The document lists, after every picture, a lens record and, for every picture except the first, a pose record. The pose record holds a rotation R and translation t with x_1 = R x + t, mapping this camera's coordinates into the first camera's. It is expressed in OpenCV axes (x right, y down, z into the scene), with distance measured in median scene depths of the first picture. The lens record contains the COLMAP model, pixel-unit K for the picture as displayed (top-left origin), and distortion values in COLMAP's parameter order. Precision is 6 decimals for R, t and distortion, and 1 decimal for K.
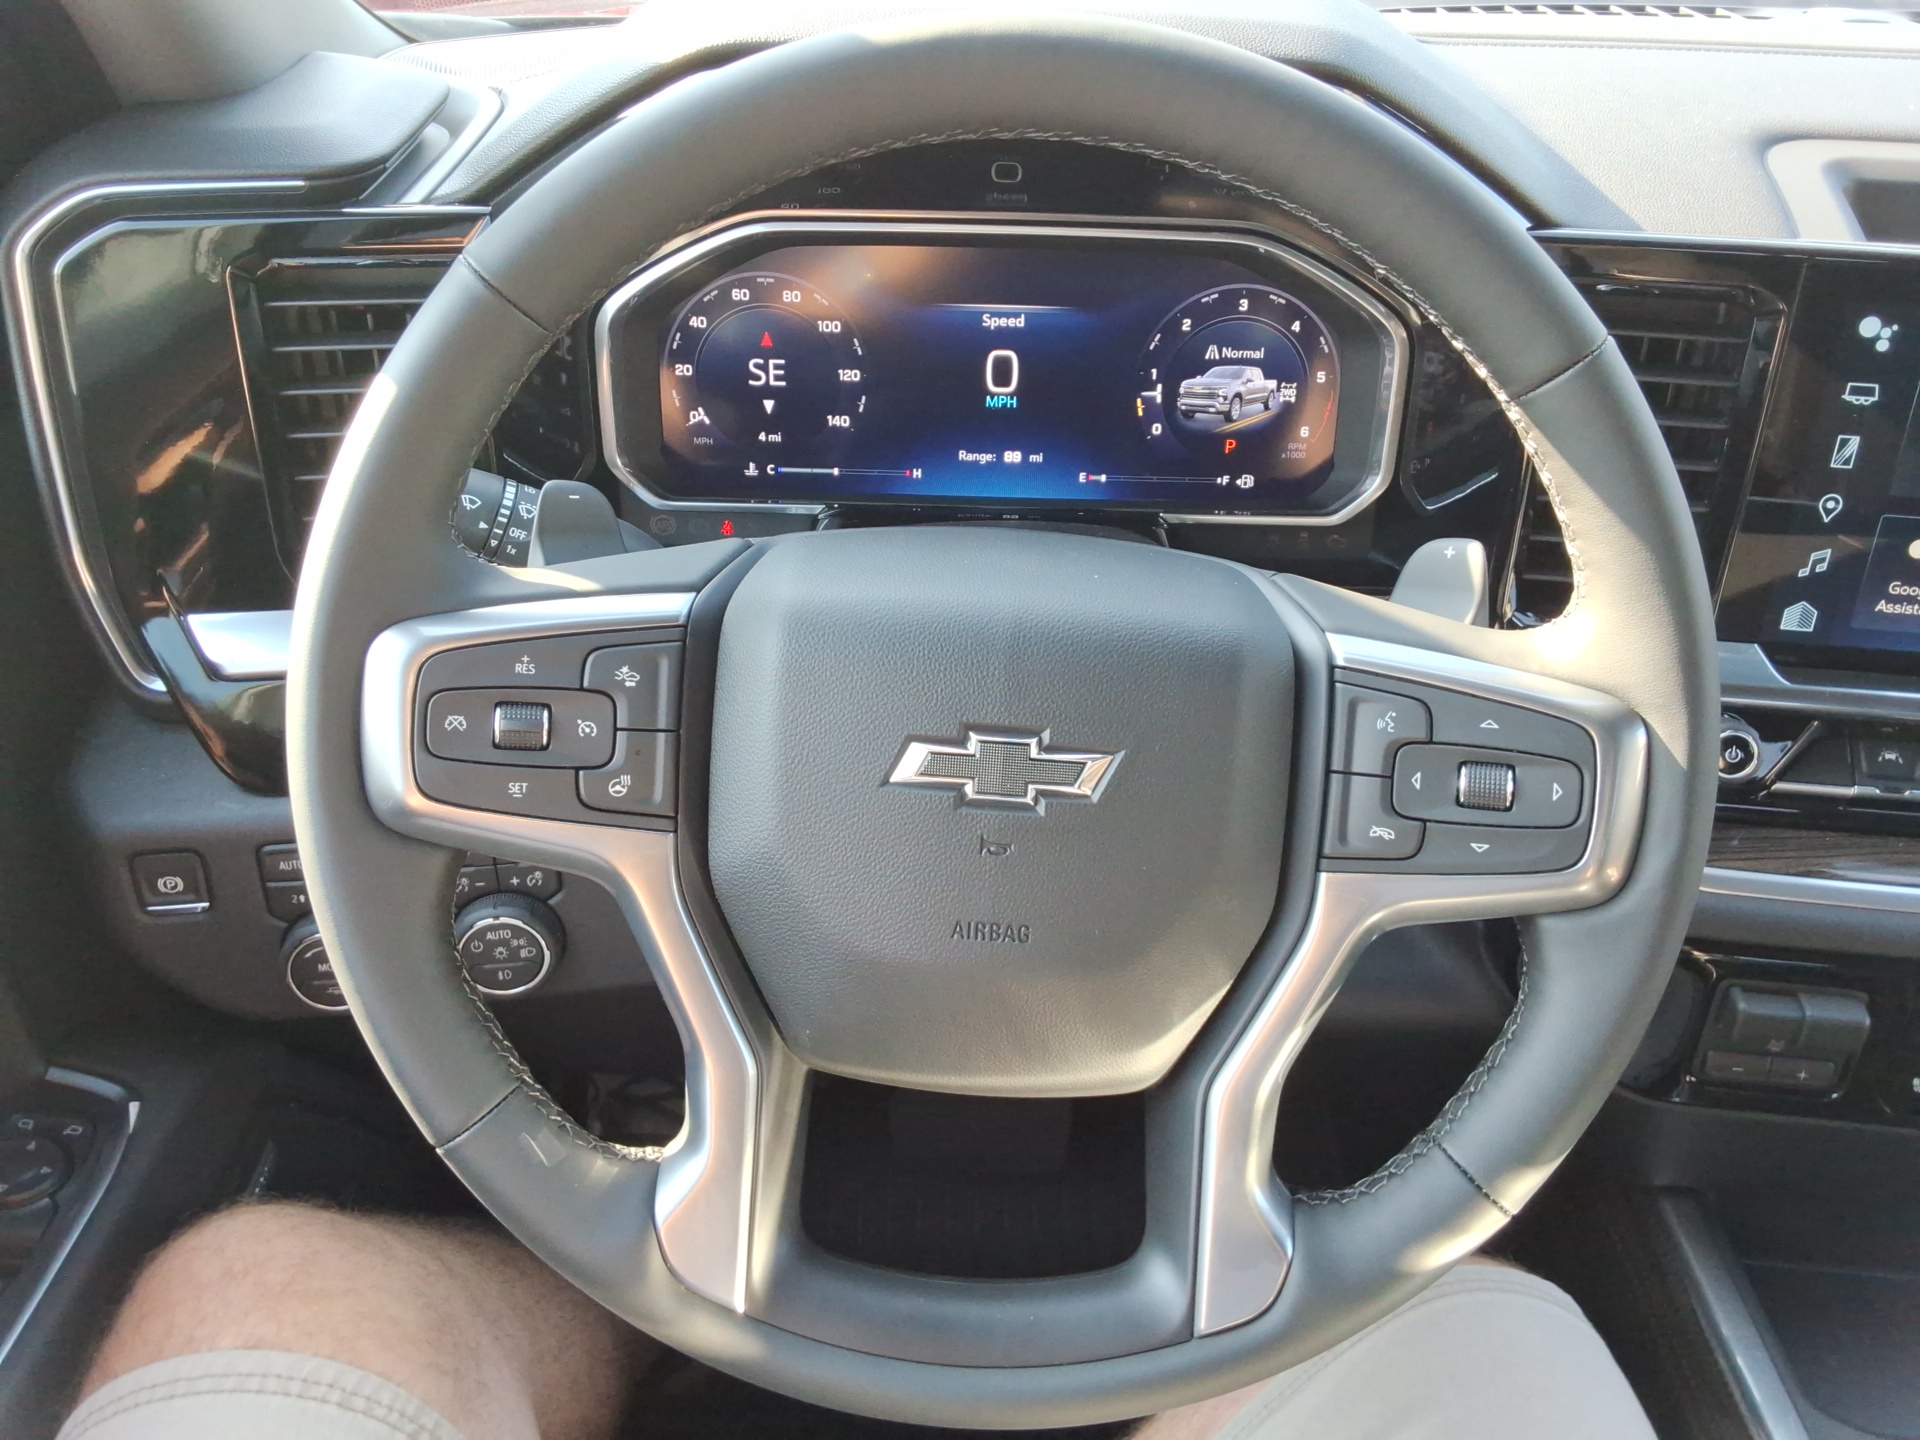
lens RADIAL K [[1544.8, 0, 978.4], [0, 1544.8, 693.3], [0, 0, 1]] dist [0.114191, -0.185190]
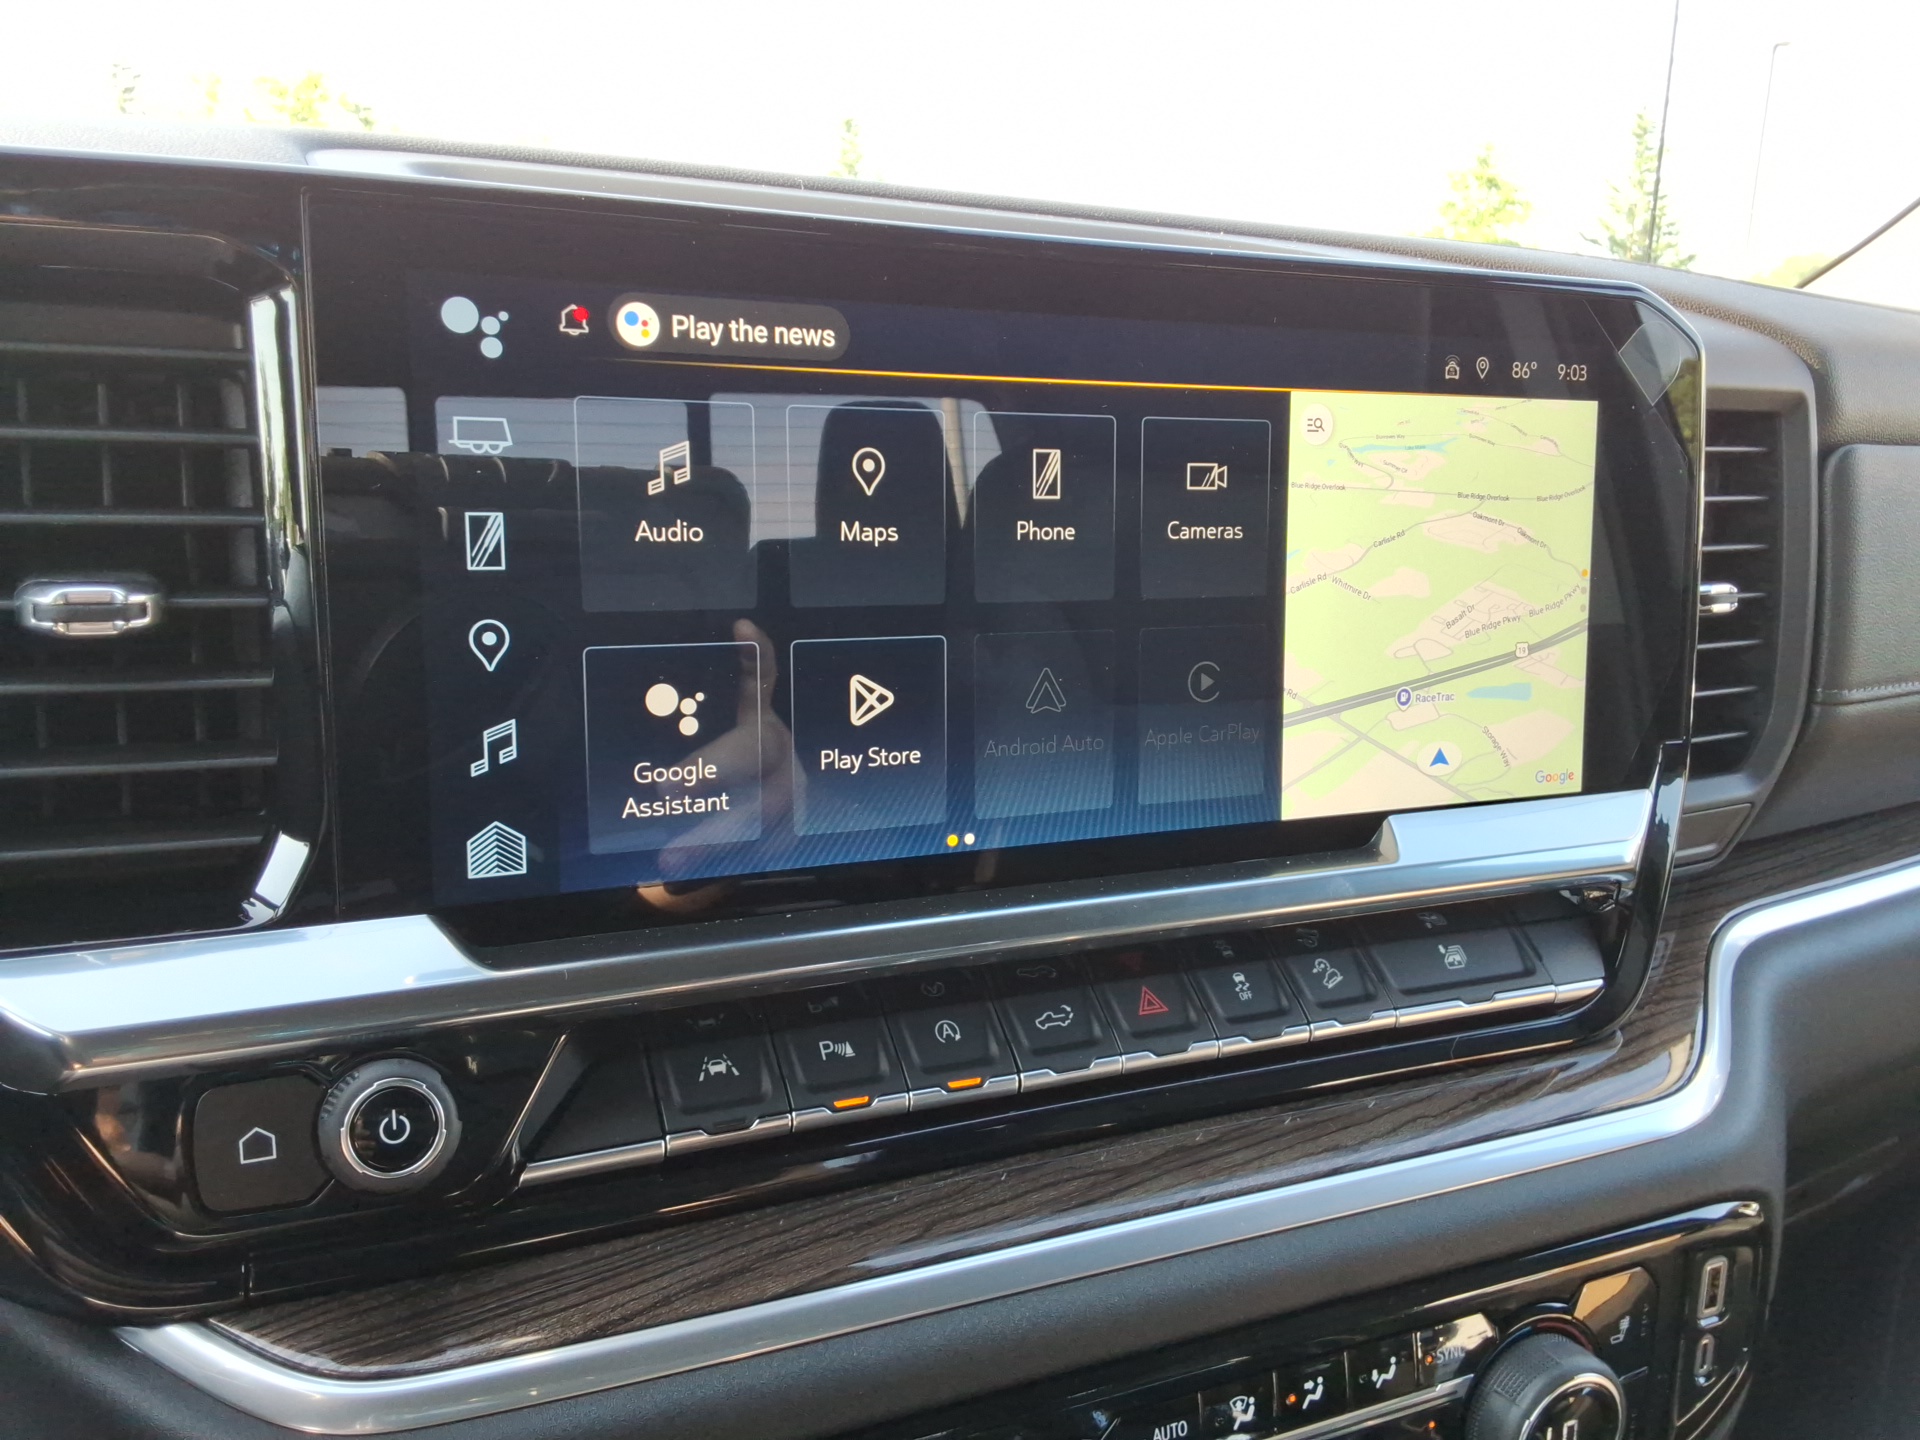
lens RADIAL K [[1544.8, 0, 973.1], [0, 1544.8, 708.7], [0, 0, 1]] dist [0.114191, -0.185190]
pose [[0.845354, -0.092530, 0.526132, 0.365559], [0.258088, 0.933059, -0.250584, 0.082568], [-0.467726, 0.347620, 0.812646, 0.440912]]
